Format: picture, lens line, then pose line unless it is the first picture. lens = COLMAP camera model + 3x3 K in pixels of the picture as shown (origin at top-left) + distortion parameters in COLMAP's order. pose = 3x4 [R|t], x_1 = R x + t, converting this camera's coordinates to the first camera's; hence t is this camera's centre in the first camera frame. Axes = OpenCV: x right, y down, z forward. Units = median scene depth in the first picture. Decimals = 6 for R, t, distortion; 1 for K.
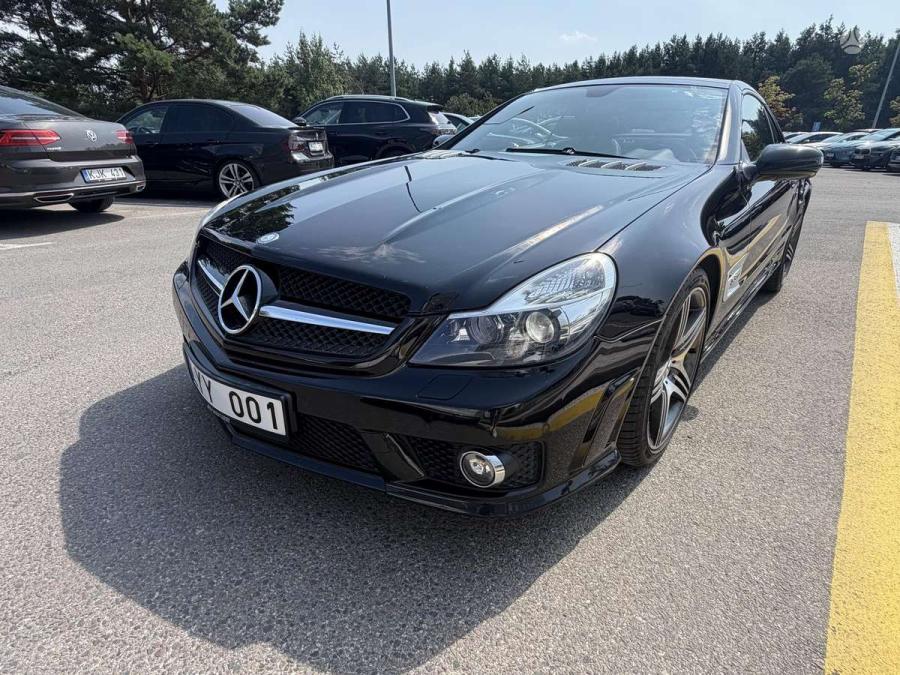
lens RADIAL K [[485.6, 0, 451.6], [0, 485.6, 337.7], [0, 0, 1]] dist [0.001020, -0.000302]
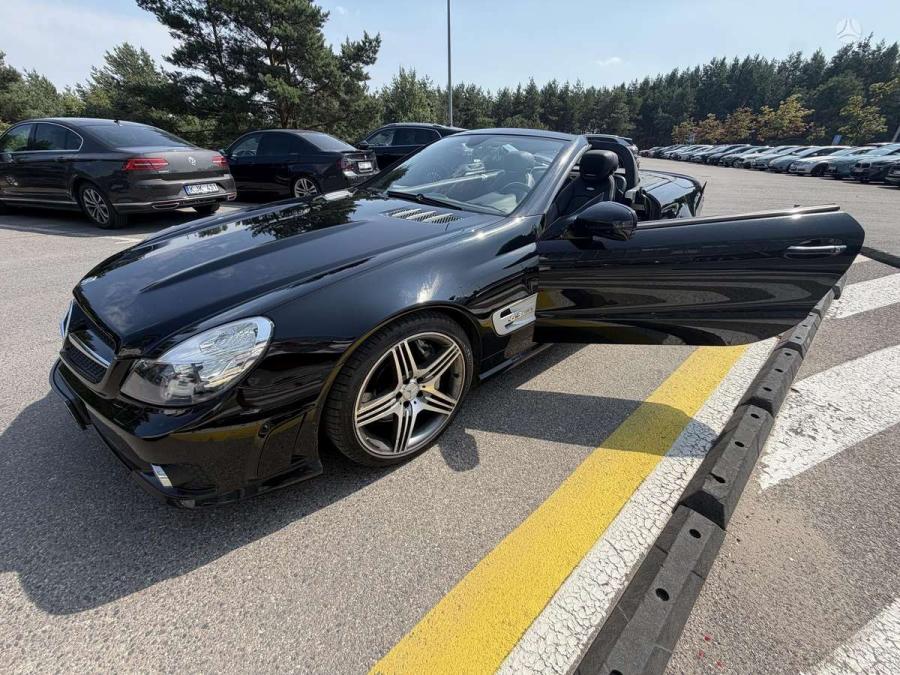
lens RADIAL K [[356.7, 0, 448.8], [0, 356.7, 335.8], [0, 0, 1]] dist [-0.001242, 0.000744]
pose [[0.986819, 0.073586, -0.144129, 0.469776], [-0.060165, 0.993623, 0.095363, -0.123858], [0.150227, -0.085435, 0.984953, 0.089974]]
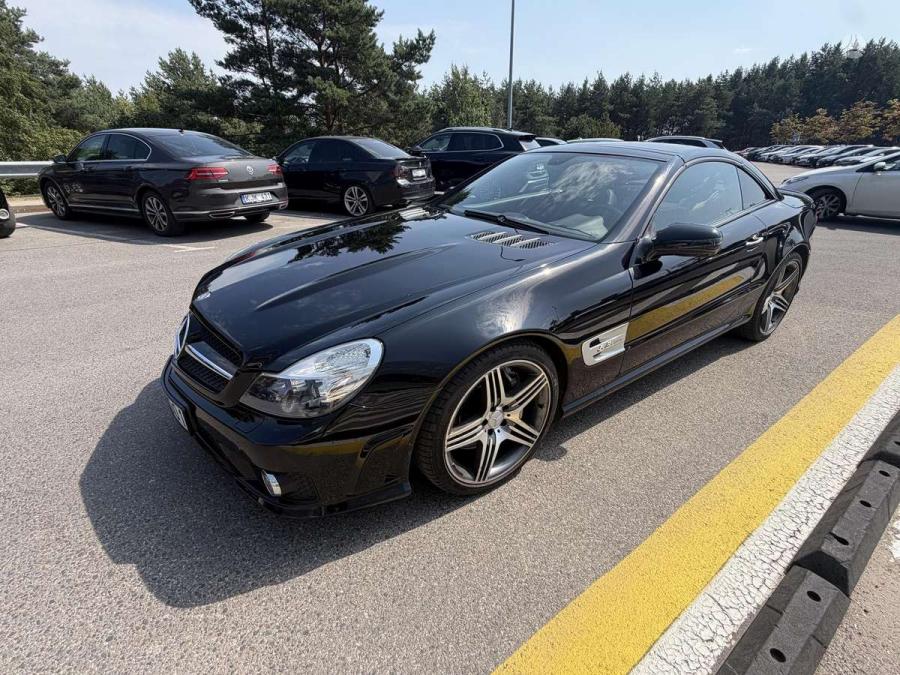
lens RADIAL K [[406.9, 0, 452.2], [0, 406.9, 337.7], [0, 0, 1]] dist [-0.001214, 0.000899]
pose [[0.962739, 0.108719, -0.247616, 0.403852], [-0.098825, 0.993741, 0.052079, -0.131328], [0.251728, -0.025668, 0.967458, -0.004482]]
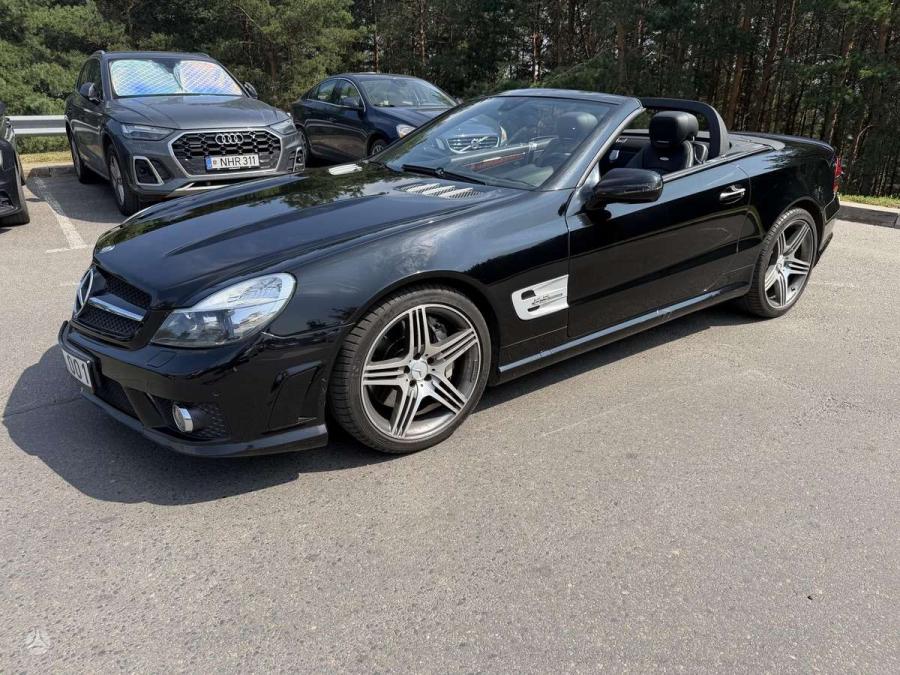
lens RADIAL K [[627.2, 0, 450.4], [0, 627.2, 334.2], [0, 0, 1]] dist [0.020604, -0.031869]
pose [[0.970282, 0.071627, -0.231132, 0.608975], [-0.077725, 0.996823, -0.017373, -0.003598], [0.229154, 0.034821, 0.972767, -0.313886]]
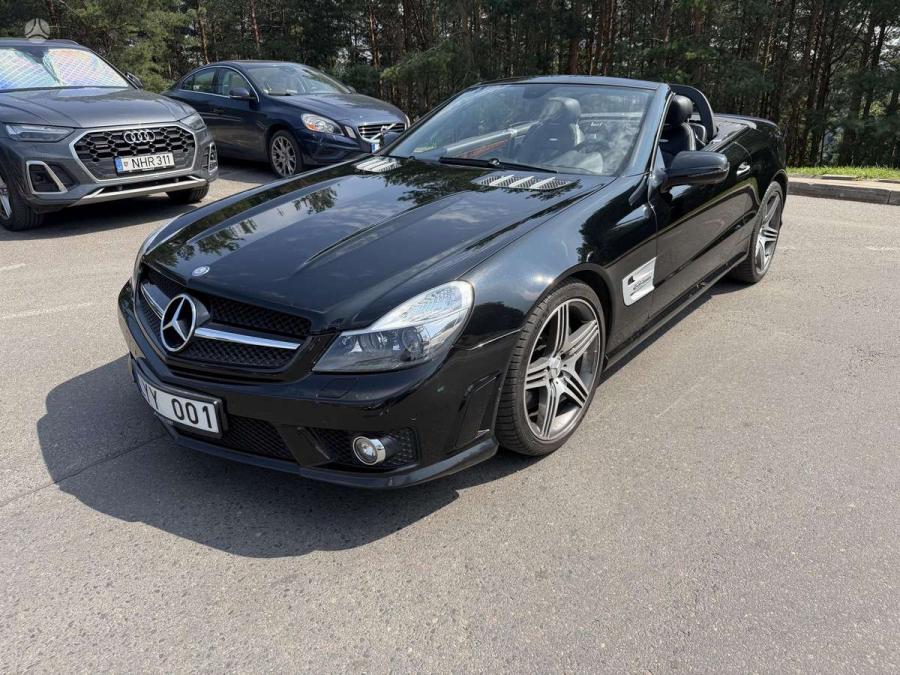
lens RADIAL K [[627.2, 0, 454.2], [0, 627.2, 335.5], [0, 0, 1]] dist [0.020604, -0.031869]
pose [[0.999500, -0.031184, -0.005250, 0.151845], [0.031180, 0.999513, -0.000836, -0.014455], [0.005274, 0.000671, 0.999986, -0.331418]]
